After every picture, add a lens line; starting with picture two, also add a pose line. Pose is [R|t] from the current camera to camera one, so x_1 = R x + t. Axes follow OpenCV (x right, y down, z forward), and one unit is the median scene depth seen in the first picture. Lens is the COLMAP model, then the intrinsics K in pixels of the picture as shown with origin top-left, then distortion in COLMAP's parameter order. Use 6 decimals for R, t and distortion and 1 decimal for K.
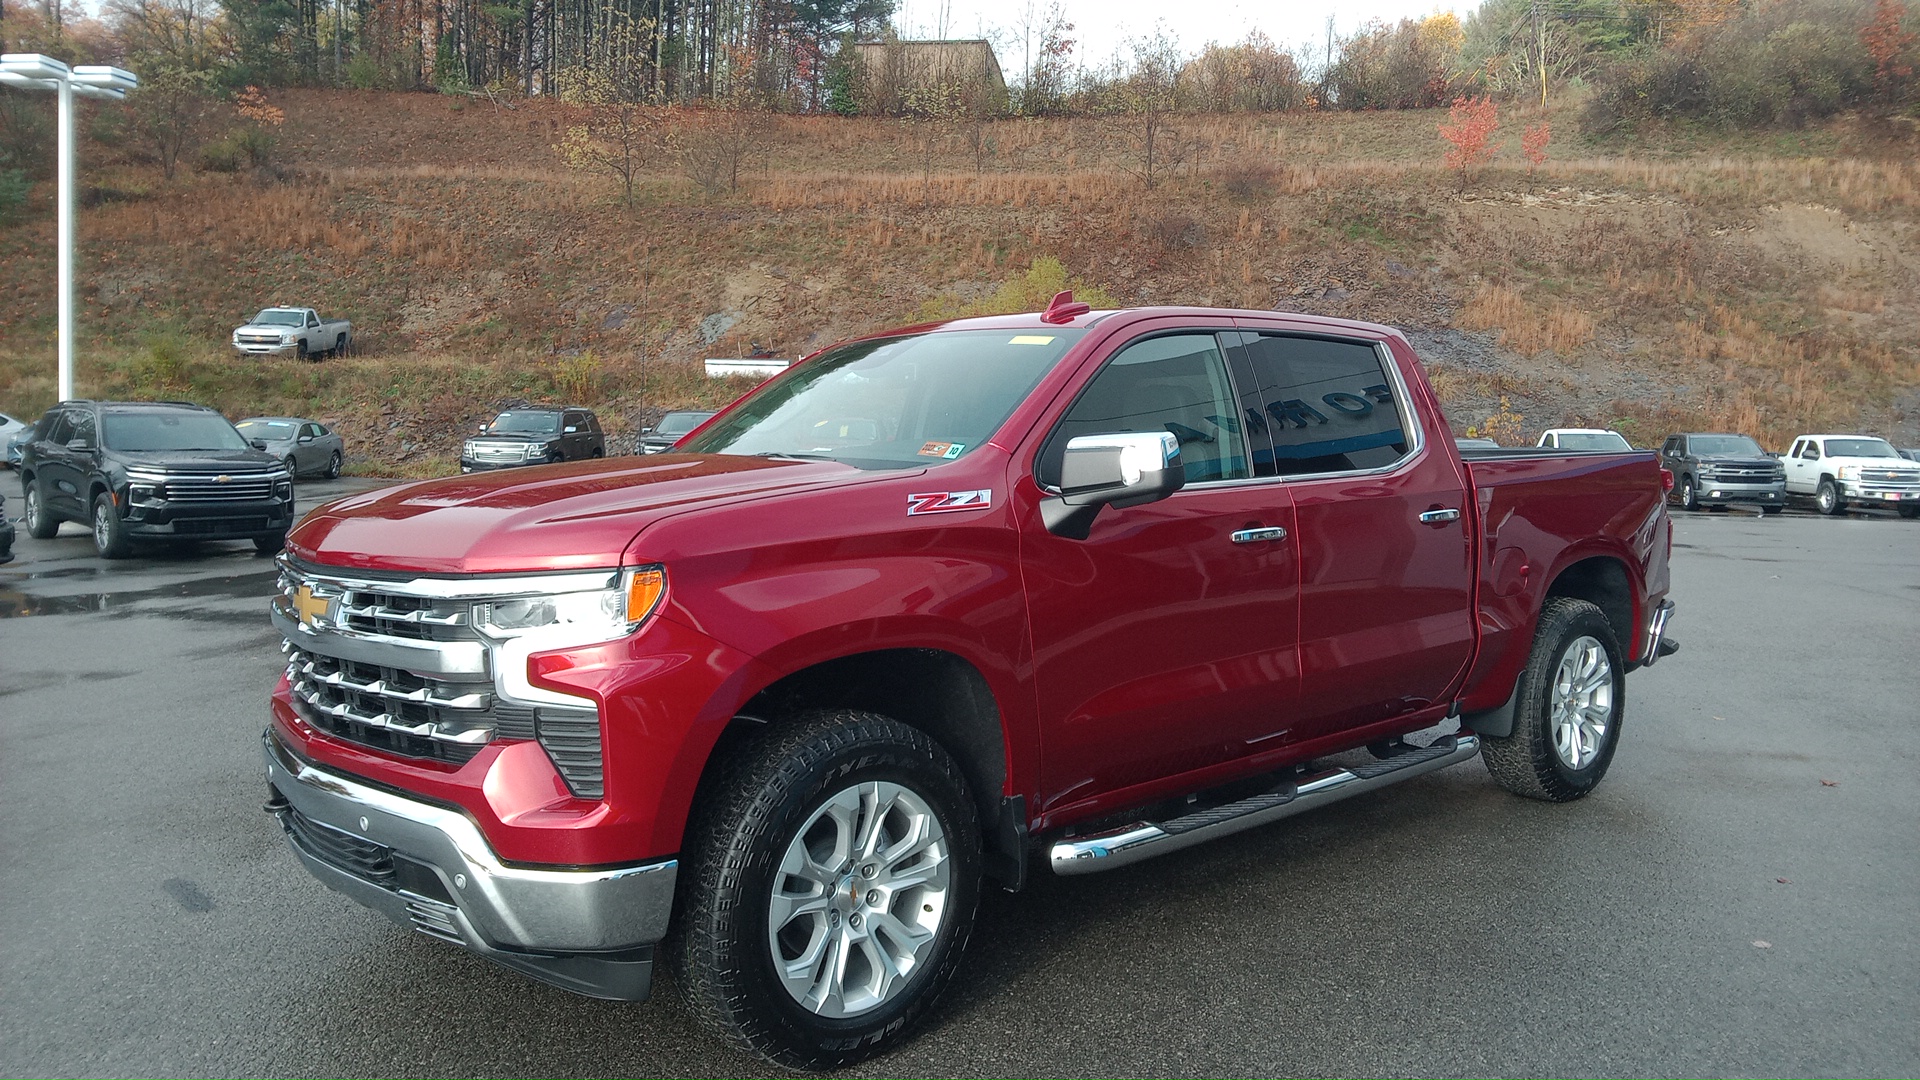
lens RADIAL K [[1408.1, 0, 938.0], [0, 1408.1, 533.3], [0, 0, 1]] dist [0.051638, -0.080913]
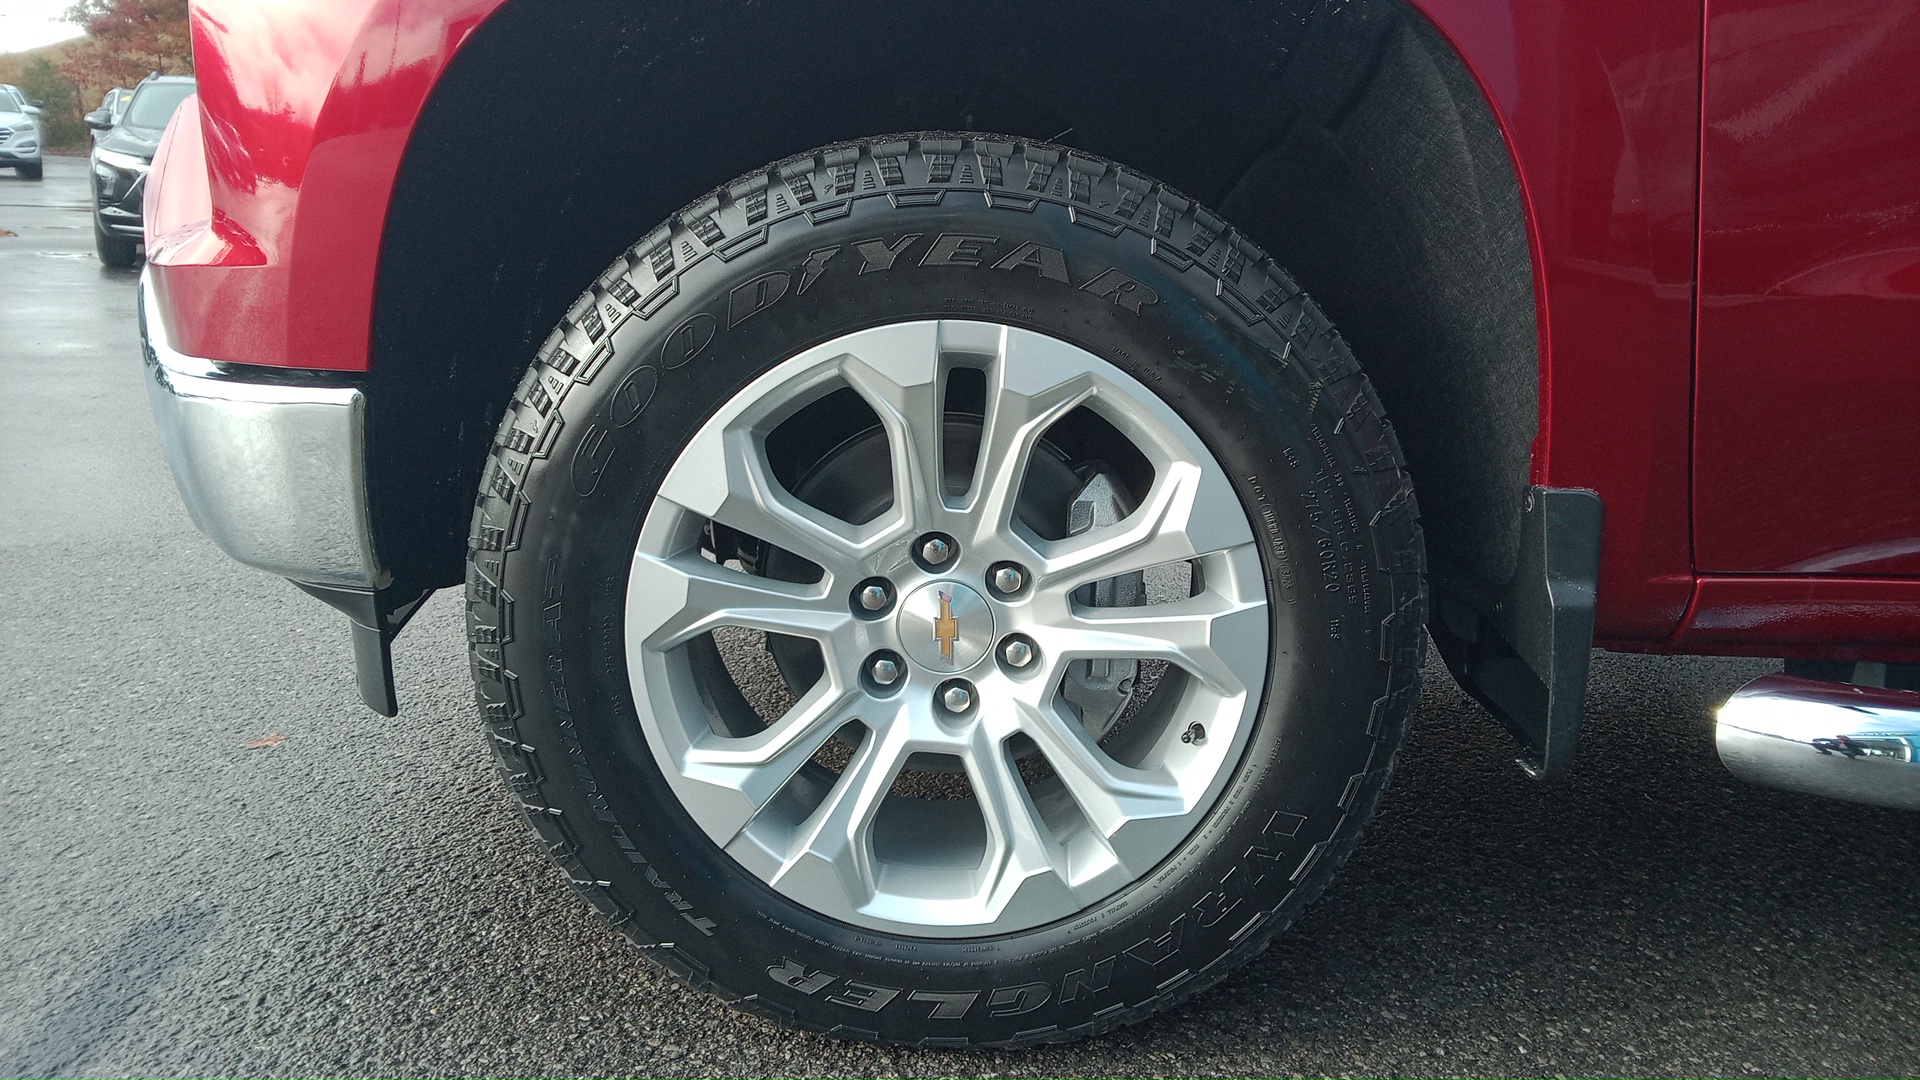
lens RADIAL K [[1408.1, 0, 938.0], [0, 1408.1, 533.3], [0, 0, 1]] dist [0.051638, -0.080913]
pose [[0.727679, 0.181778, -0.661392, 0.013970], [-0.088685, 0.981085, 0.172070, 0.012980], [0.680160, -0.066556, 0.730036, 0.056555]]
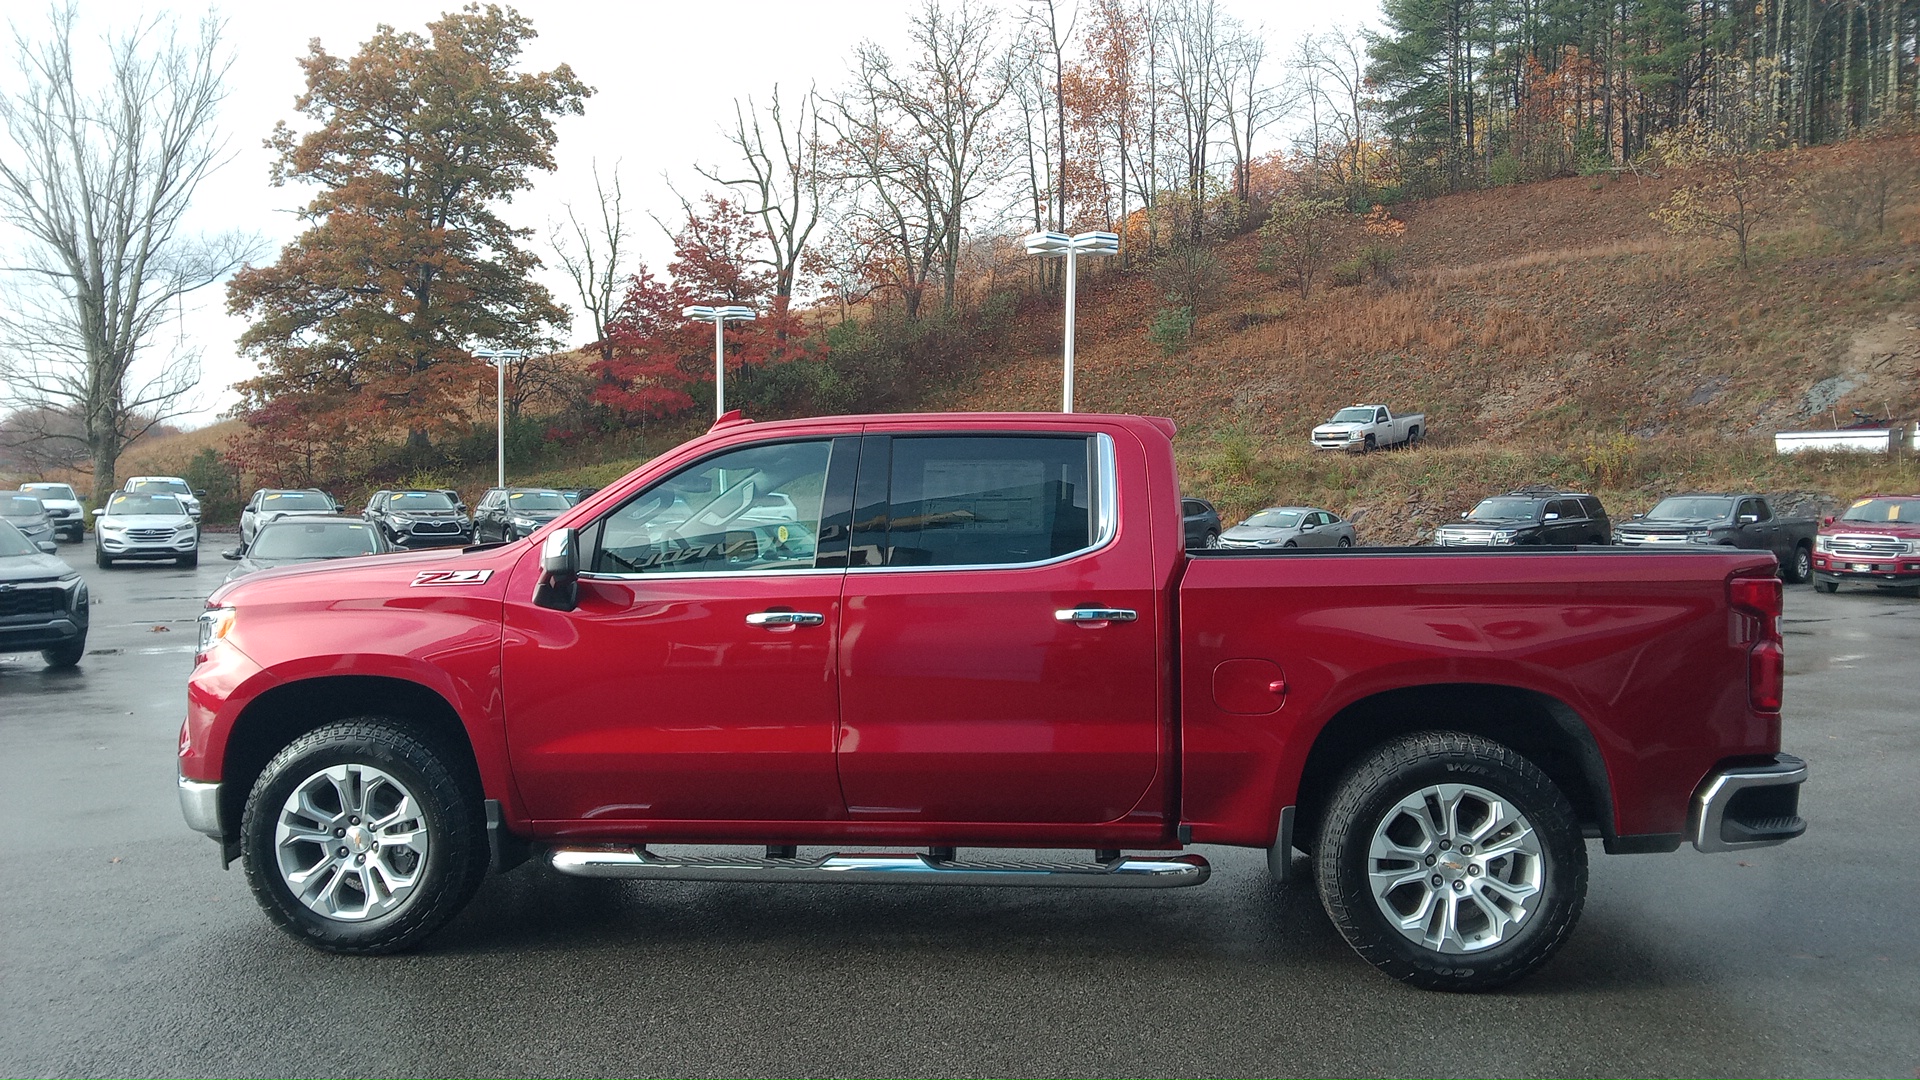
lens RADIAL K [[1408.1, 0, 938.0], [0, 1408.1, 533.3], [0, 0, 1]] dist [0.051638, -0.080913]
pose [[0.675555, 0.003278, -0.737303, 0.111614], [-0.048092, 0.998057, -0.039627, -0.002658], [0.735740, 0.062229, 0.674399, 0.033201]]
